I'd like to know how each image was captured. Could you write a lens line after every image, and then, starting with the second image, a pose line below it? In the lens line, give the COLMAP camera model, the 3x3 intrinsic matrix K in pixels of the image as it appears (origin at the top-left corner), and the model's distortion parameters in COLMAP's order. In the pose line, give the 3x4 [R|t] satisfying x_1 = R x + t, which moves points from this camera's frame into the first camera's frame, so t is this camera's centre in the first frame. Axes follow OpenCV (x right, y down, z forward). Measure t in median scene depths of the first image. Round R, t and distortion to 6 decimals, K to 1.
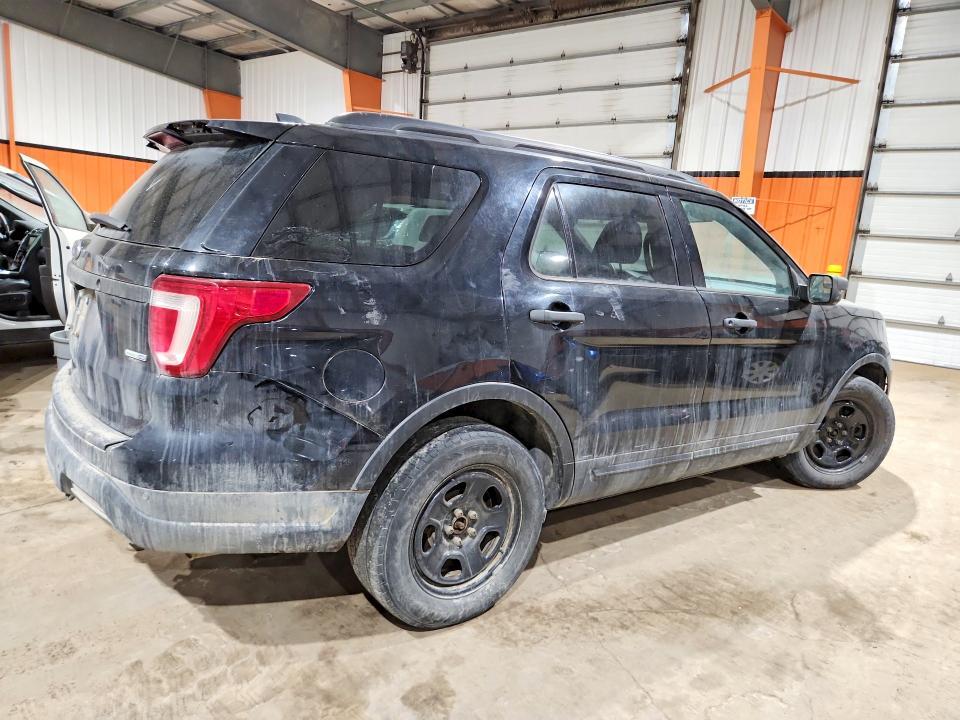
lens RADIAL K [[657.2, 0, 480.0], [0, 657.2, 360.0], [0, 0, 1]] dist [0.012330, -0.000265]
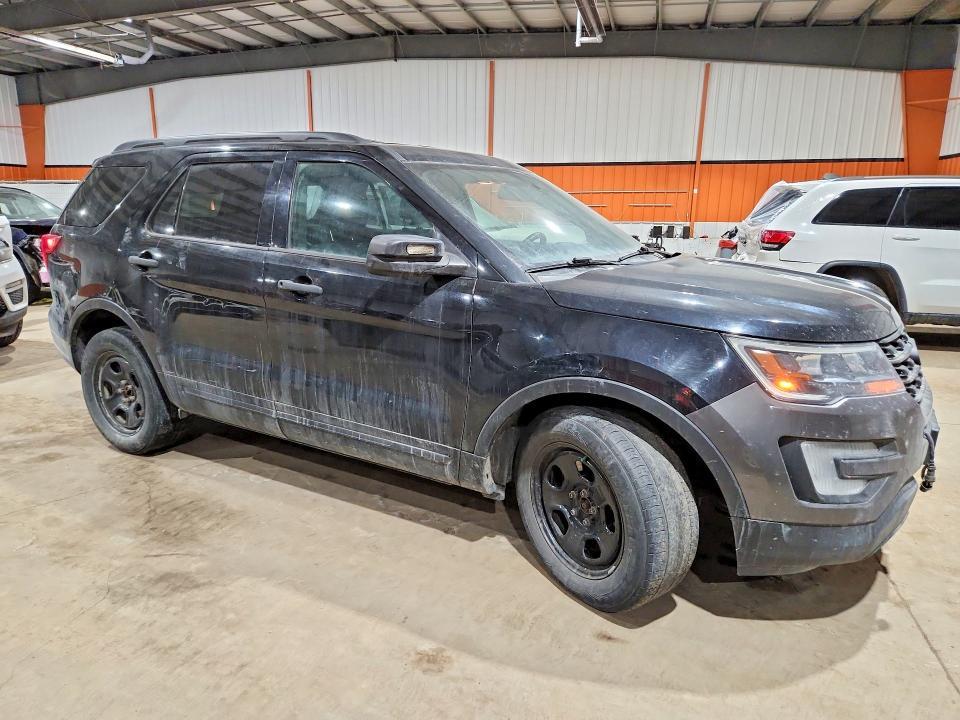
lens RADIAL K [[657.2, 0, 480.0], [0, 657.2, 360.0], [0, 0, 1]] dist [0.012330, -0.000265]
pose [[0.388759, 0.143290, -0.910129, 1.339330], [-0.154948, 0.983930, 0.088723, -0.075369], [0.908217, 0.106531, 0.404714, 0.857655]]
